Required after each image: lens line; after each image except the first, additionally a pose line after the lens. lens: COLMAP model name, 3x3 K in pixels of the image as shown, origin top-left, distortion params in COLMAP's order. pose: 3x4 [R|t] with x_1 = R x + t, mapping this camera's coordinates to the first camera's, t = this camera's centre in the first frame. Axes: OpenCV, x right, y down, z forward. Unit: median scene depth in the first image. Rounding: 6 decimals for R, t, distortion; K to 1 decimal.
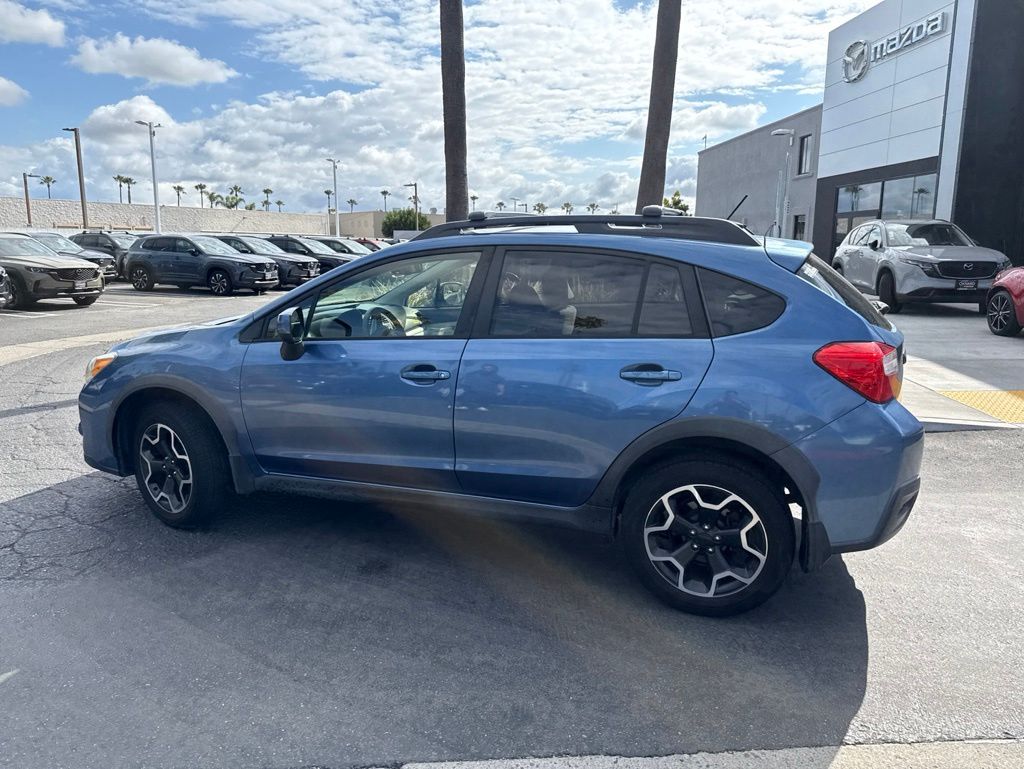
lens RADIAL K [[721.7, 0, 506.8], [0, 721.7, 382.8], [0, 0, 1]] dist [0.031504, -0.042295]
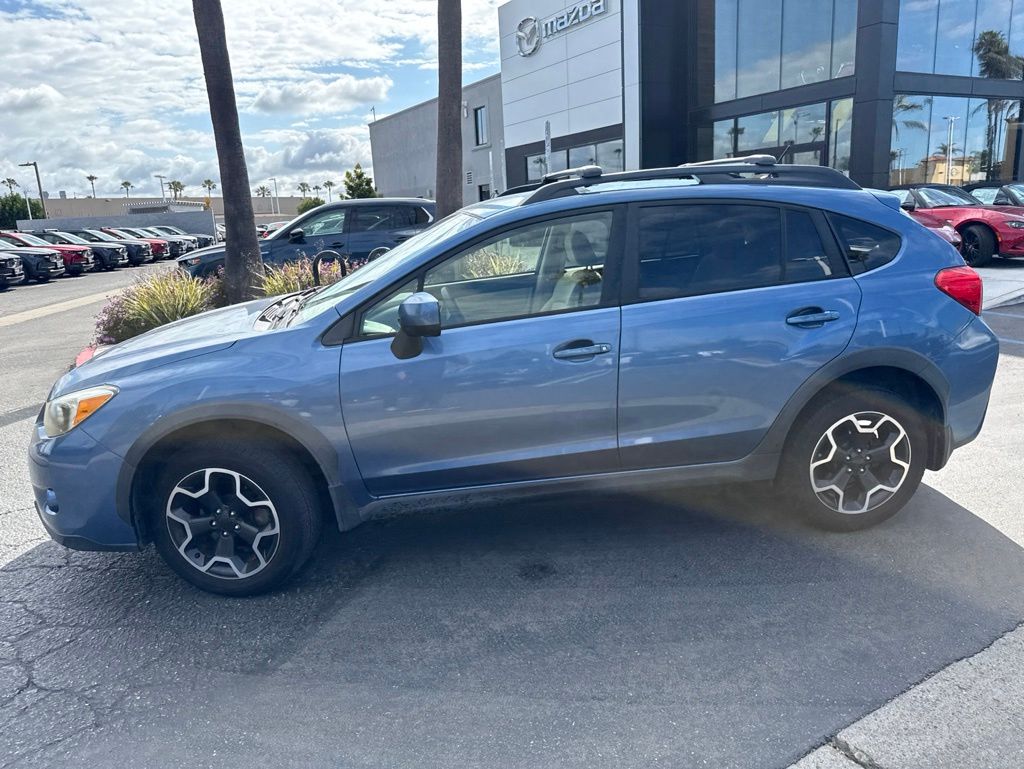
lens RADIAL K [[722.8, 0, 507.4], [0, 722.8, 392.2], [0, 0, 1]] dist [0.025279, -0.032416]
pose [[0.893583, -0.159742, 0.419514, -0.518622], [0.141063, 0.987125, 0.075404, -0.036089], [-0.426158, -0.008202, 0.904612, 0.188701]]
